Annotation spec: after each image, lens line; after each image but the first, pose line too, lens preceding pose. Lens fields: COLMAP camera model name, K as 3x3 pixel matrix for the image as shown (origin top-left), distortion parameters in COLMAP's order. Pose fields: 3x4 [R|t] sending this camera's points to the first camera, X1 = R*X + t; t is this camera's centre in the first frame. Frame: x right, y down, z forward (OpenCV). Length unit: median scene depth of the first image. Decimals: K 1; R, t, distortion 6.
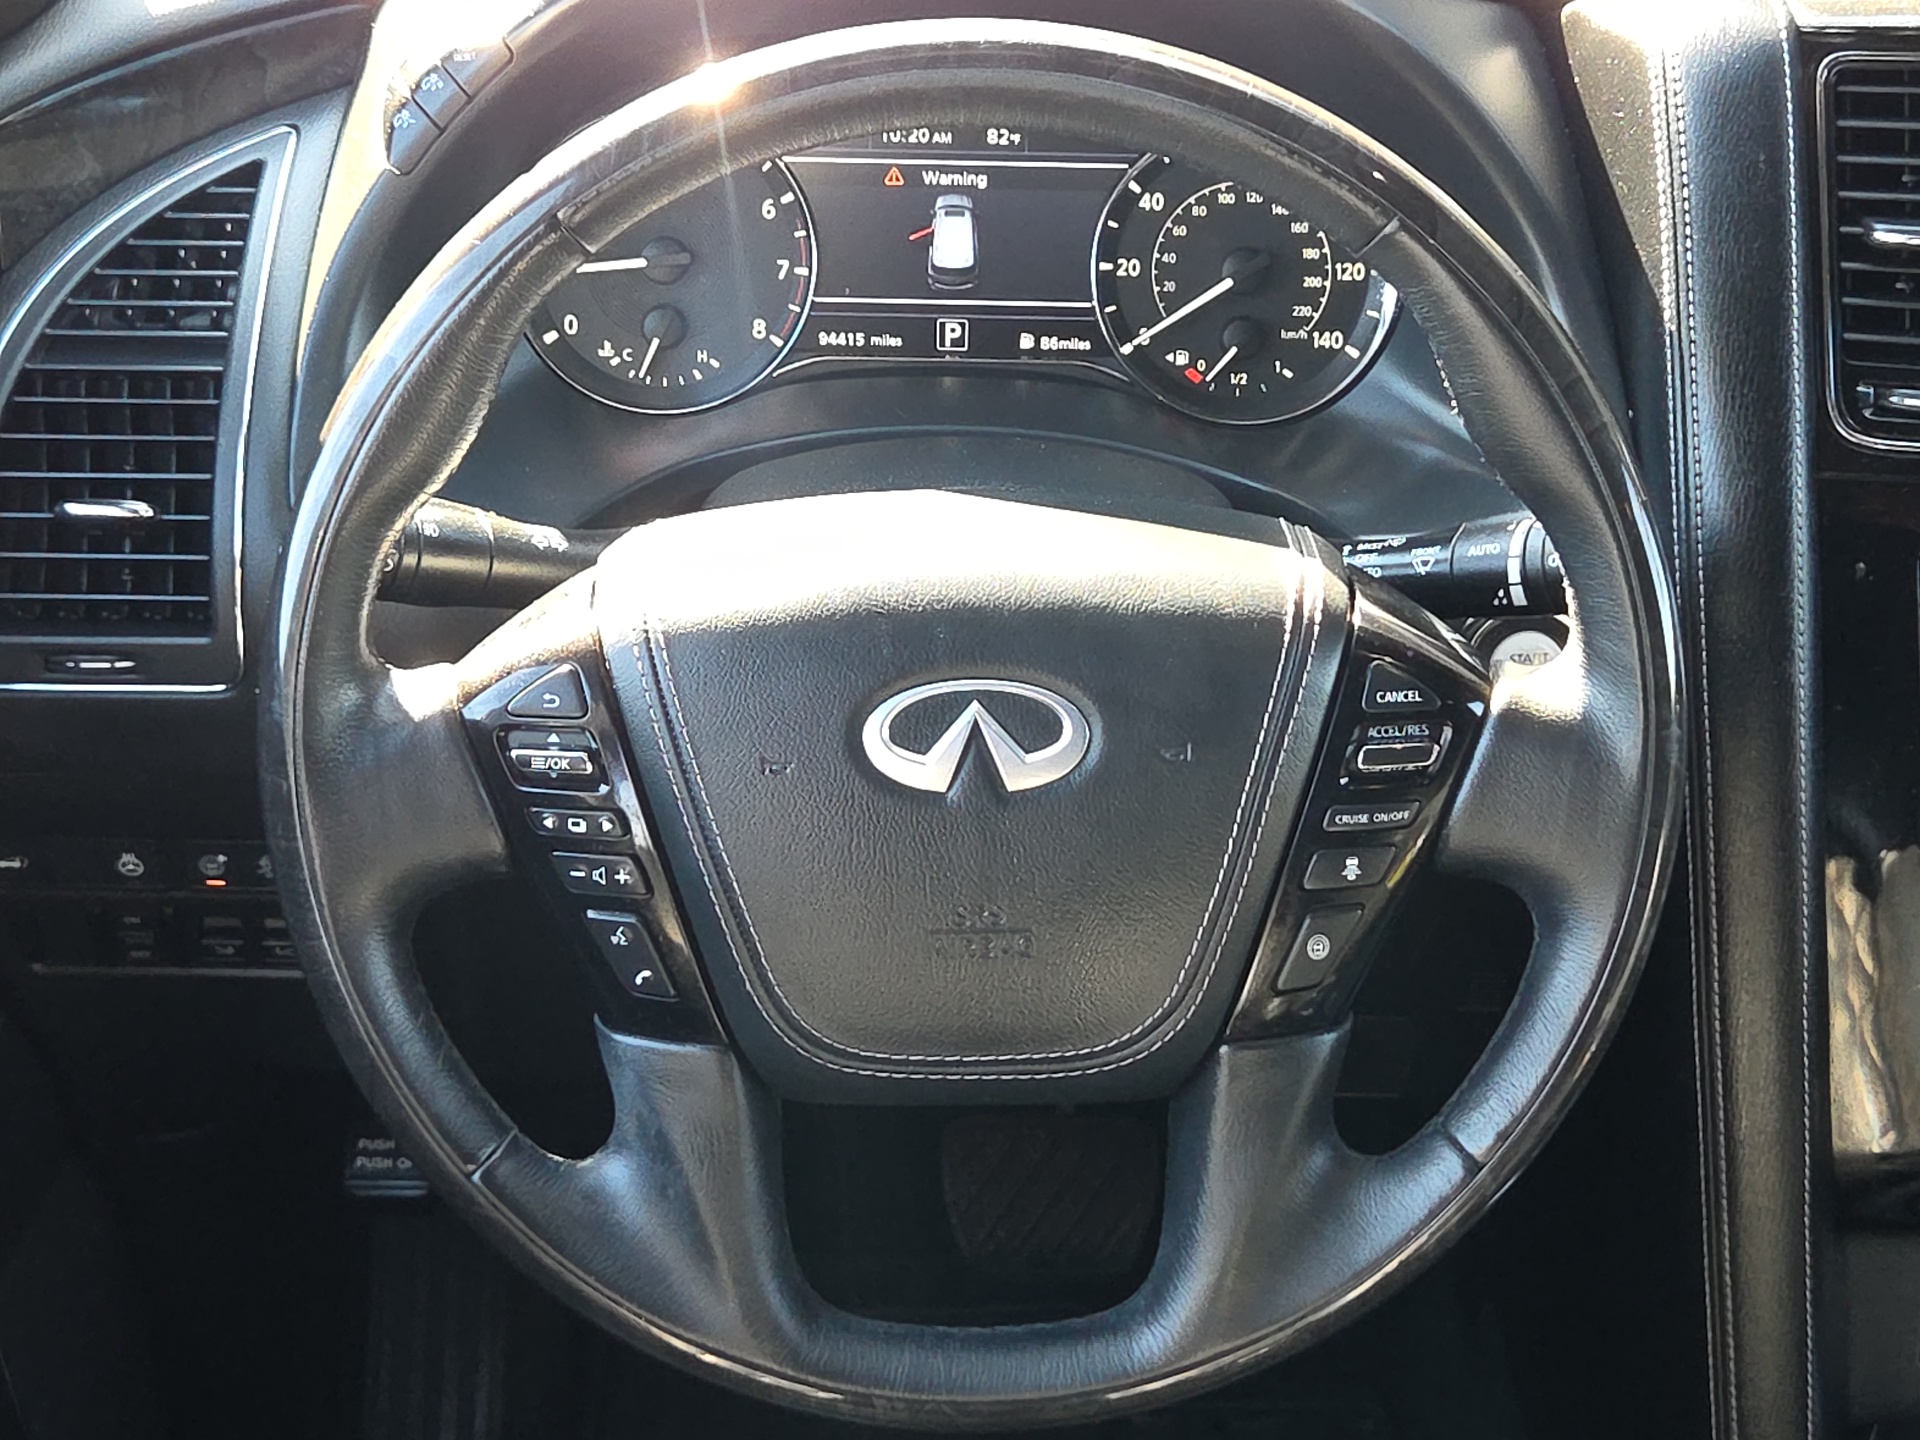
lens RADIAL K [[3408.0, 0, 965.4], [0, 3408.0, 648.8], [0, 0, 1]] dist [0.021230, 0.000000]
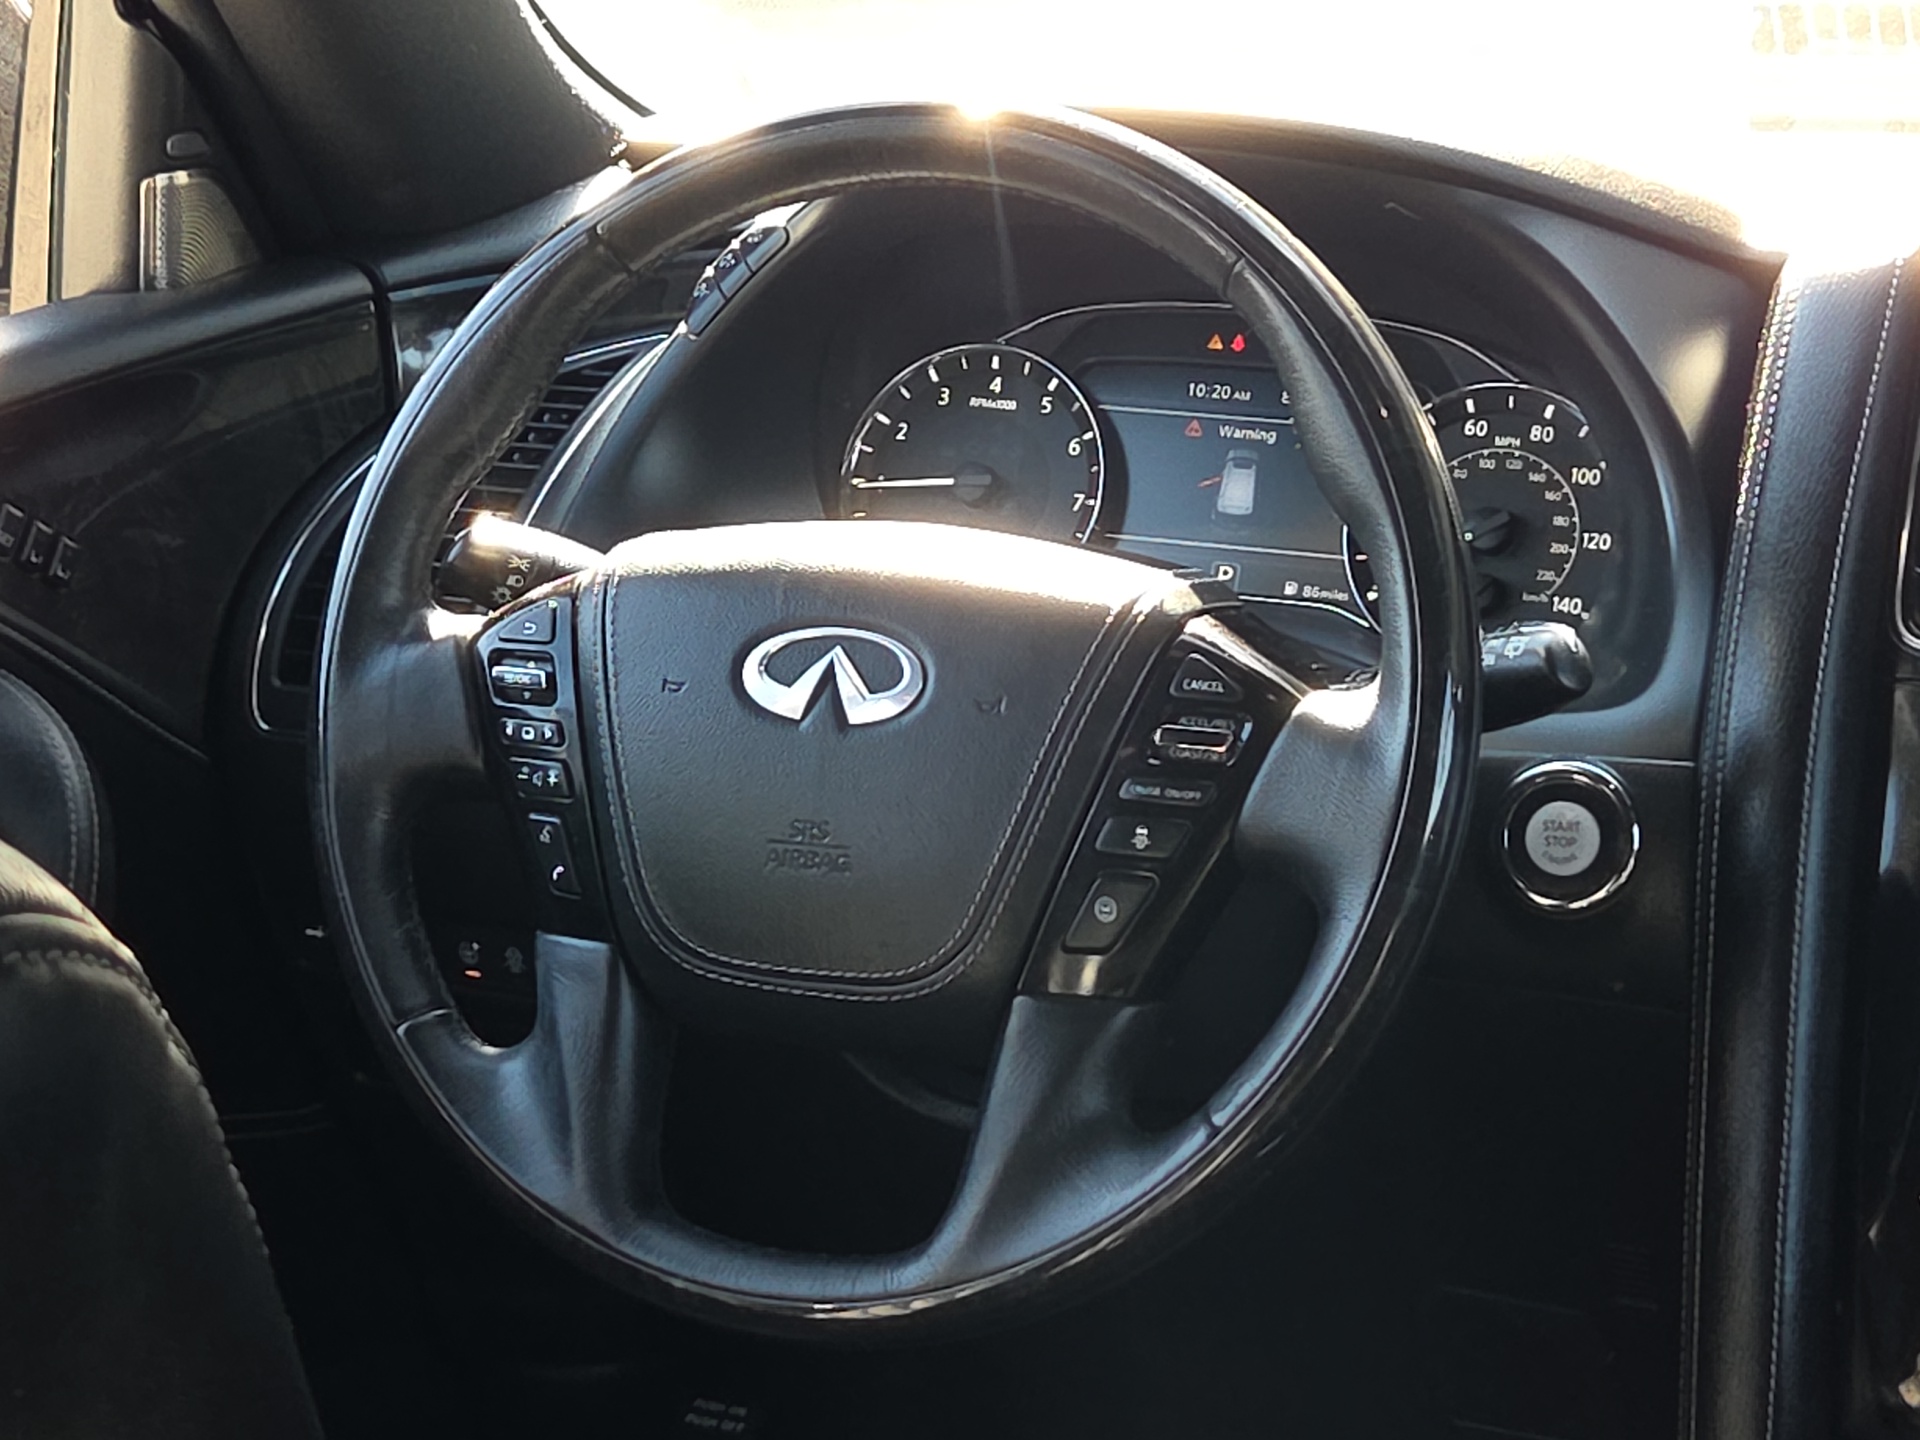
lens RADIAL K [[4365.6, 0, 898.3], [0, 4365.6, 711.5], [0, 0, 1]] dist [0.026481, 0.000000]
pose [[0.897811, 0.081728, -0.432730, 0.492670], [-0.198196, 0.952475, -0.231321, 0.278563], [0.393259, 0.293448, 0.871341, -0.194666]]
